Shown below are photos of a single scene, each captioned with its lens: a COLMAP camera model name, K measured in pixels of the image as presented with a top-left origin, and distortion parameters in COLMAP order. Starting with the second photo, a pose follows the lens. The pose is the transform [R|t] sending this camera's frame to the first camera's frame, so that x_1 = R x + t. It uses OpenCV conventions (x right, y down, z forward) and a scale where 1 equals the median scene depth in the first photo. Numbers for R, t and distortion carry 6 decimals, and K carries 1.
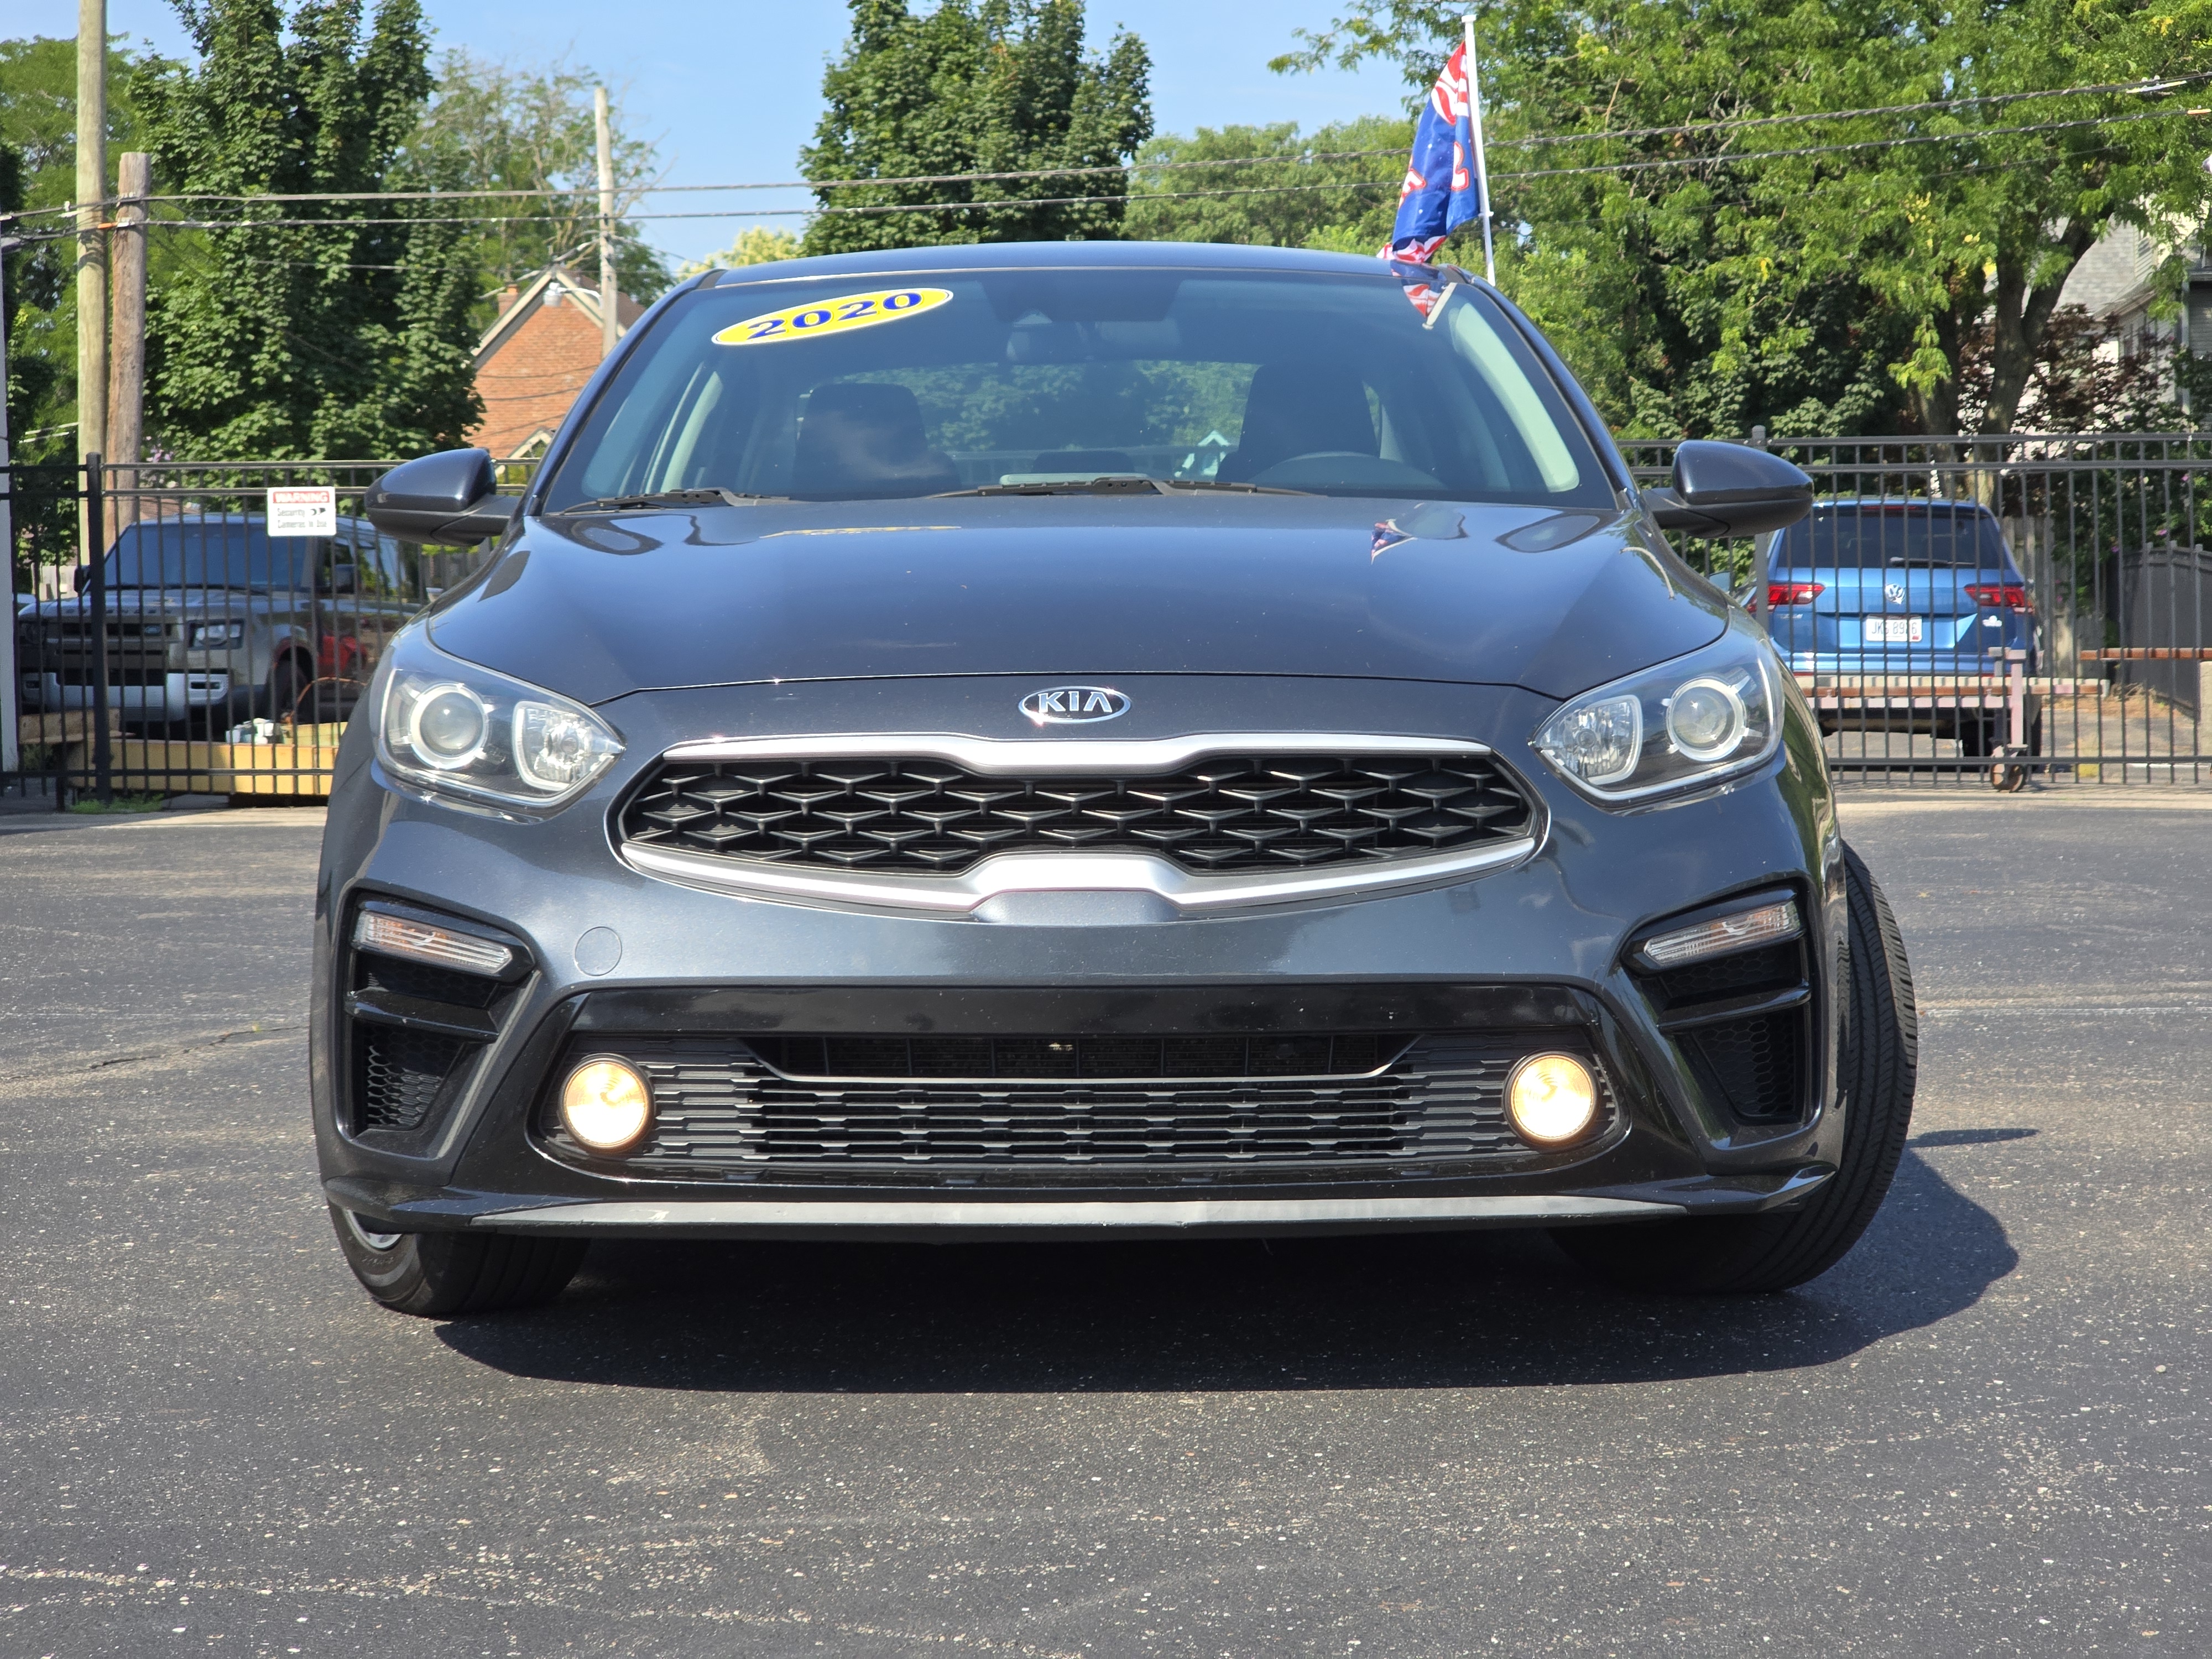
lens RADIAL K [[4448.6, 0, 1184.6], [0, 4448.6, 825.8], [0, 0, 1]] dist [-0.653537, 4.463780]
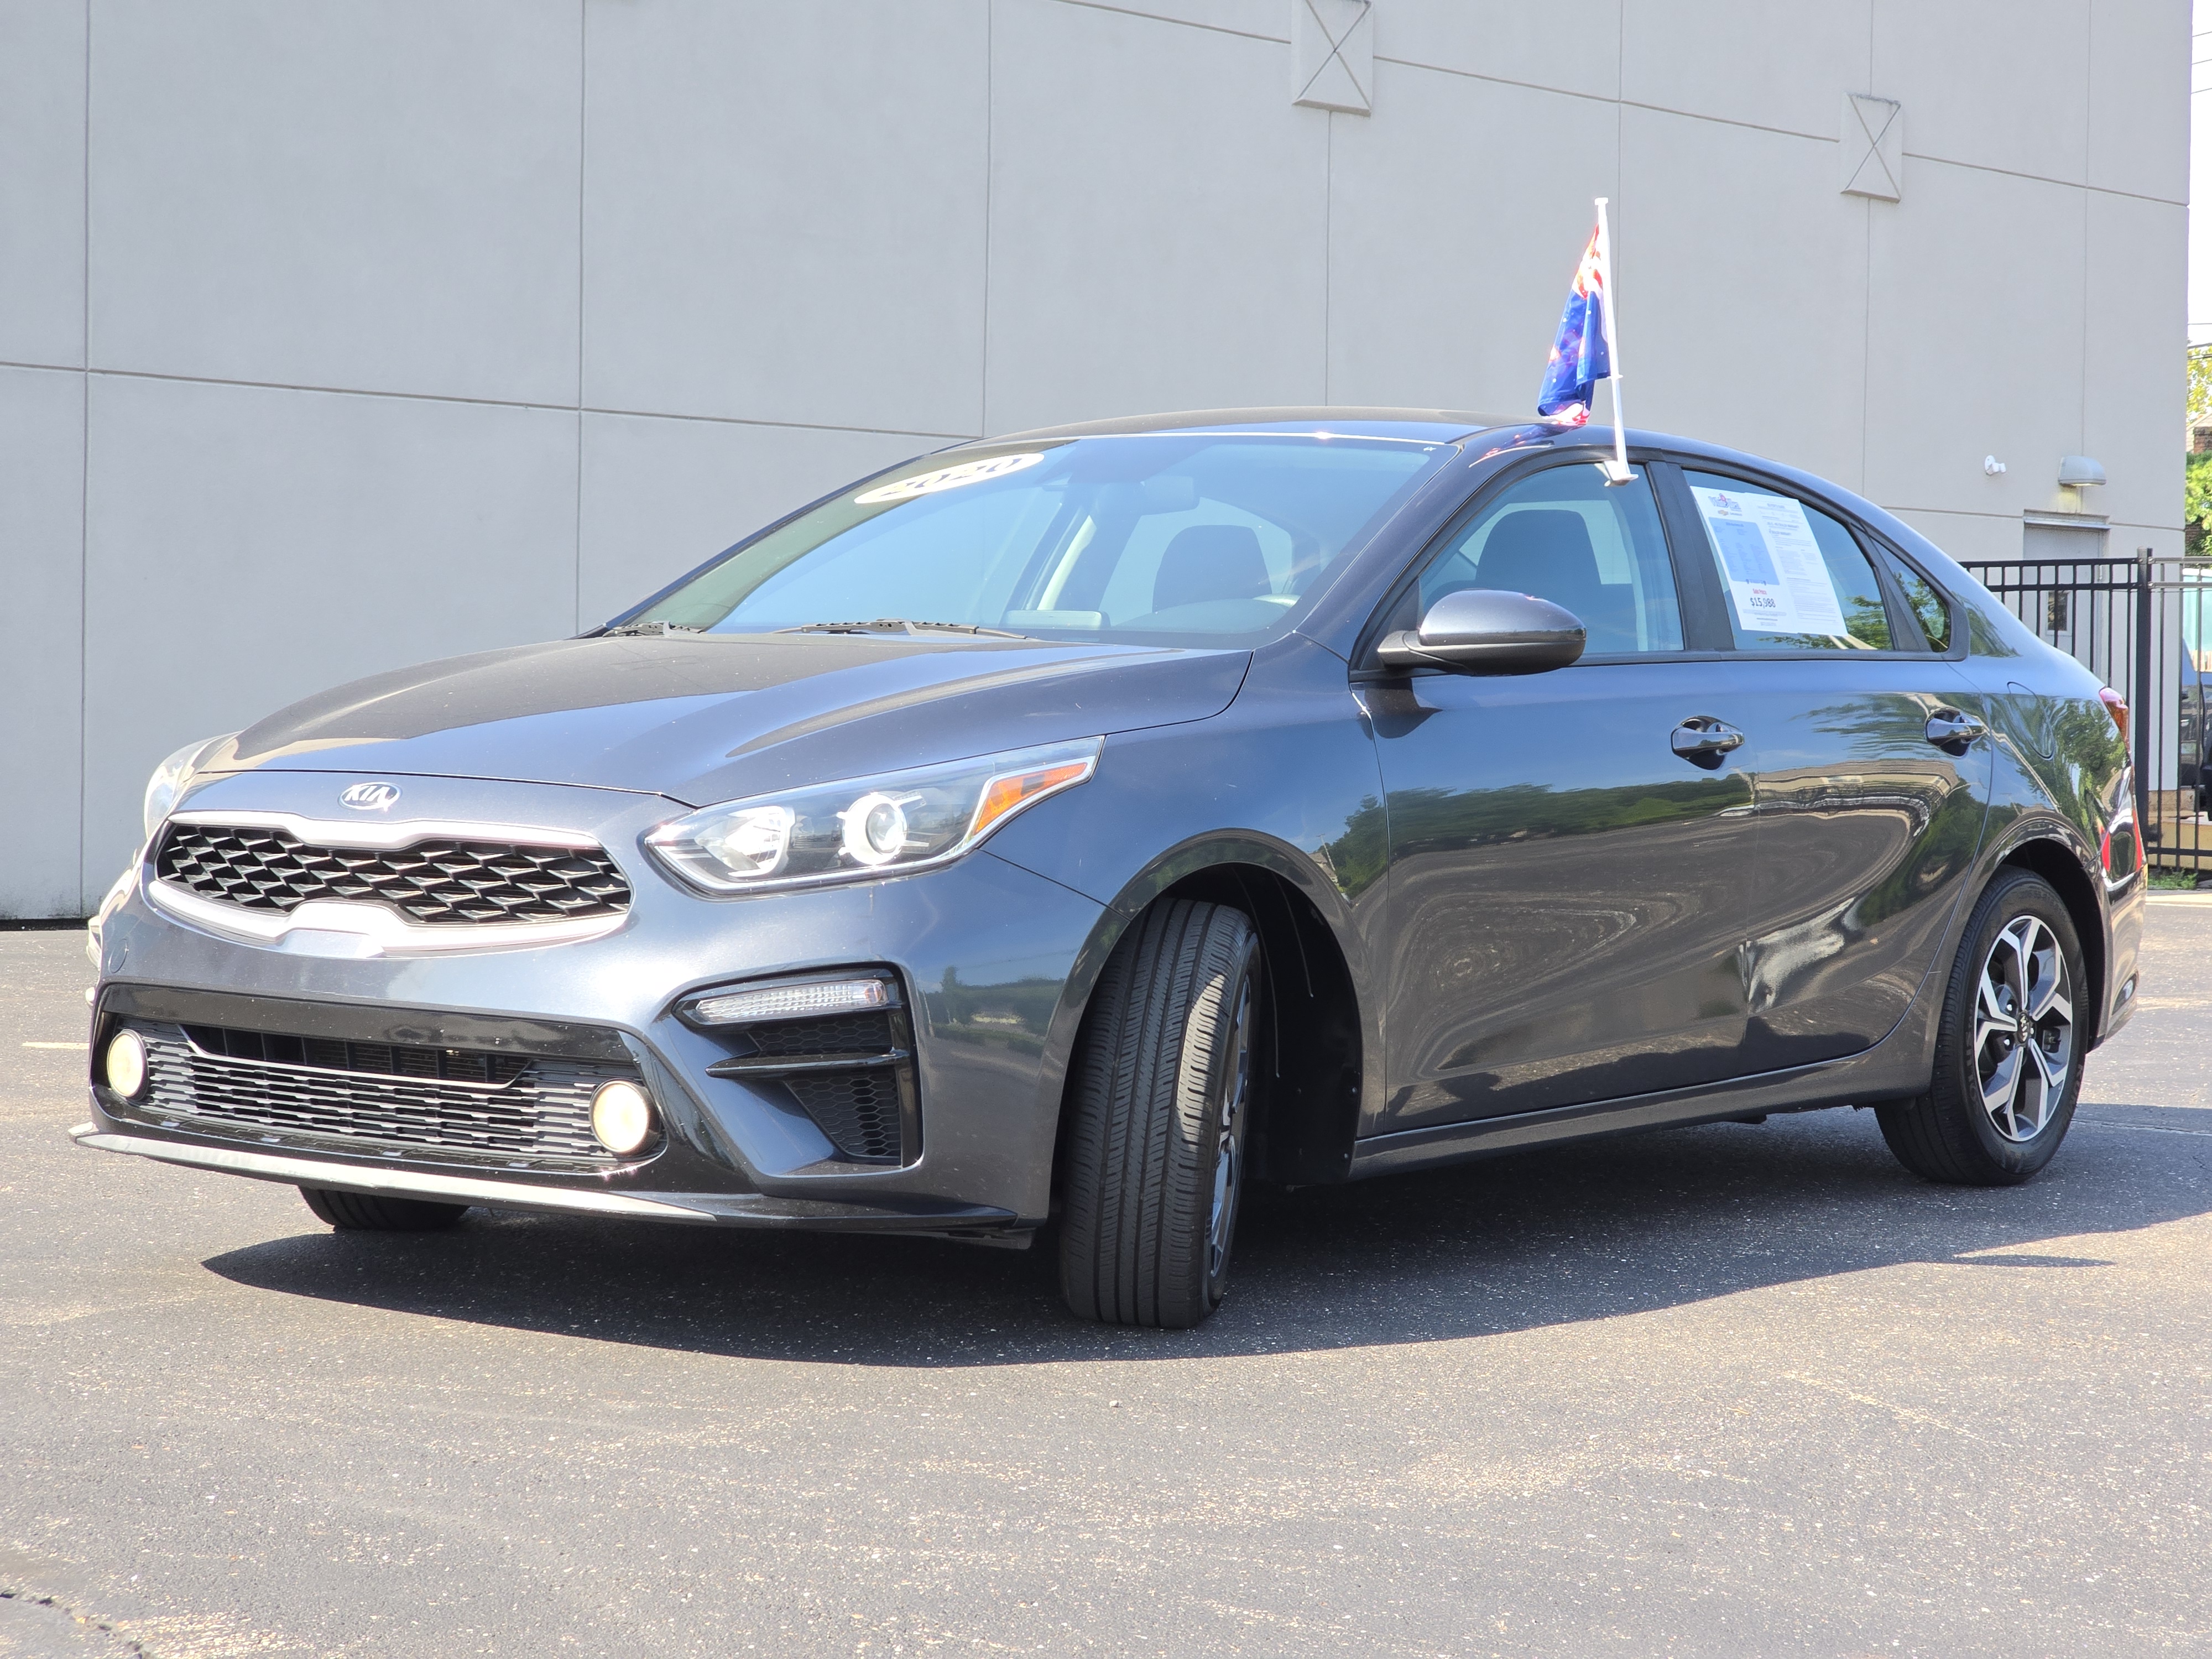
lens RADIAL K [[4448.6, 0, 1184.6], [0, 4448.6, 825.8], [0, 0, 1]] dist [-0.653537, 4.463780]
pose [[0.809773, 0.041110, -0.585301, 0.952616], [-0.051301, 0.998683, -0.000831, -0.029605], [0.584496, 0.030699, 0.810816, 0.067394]]
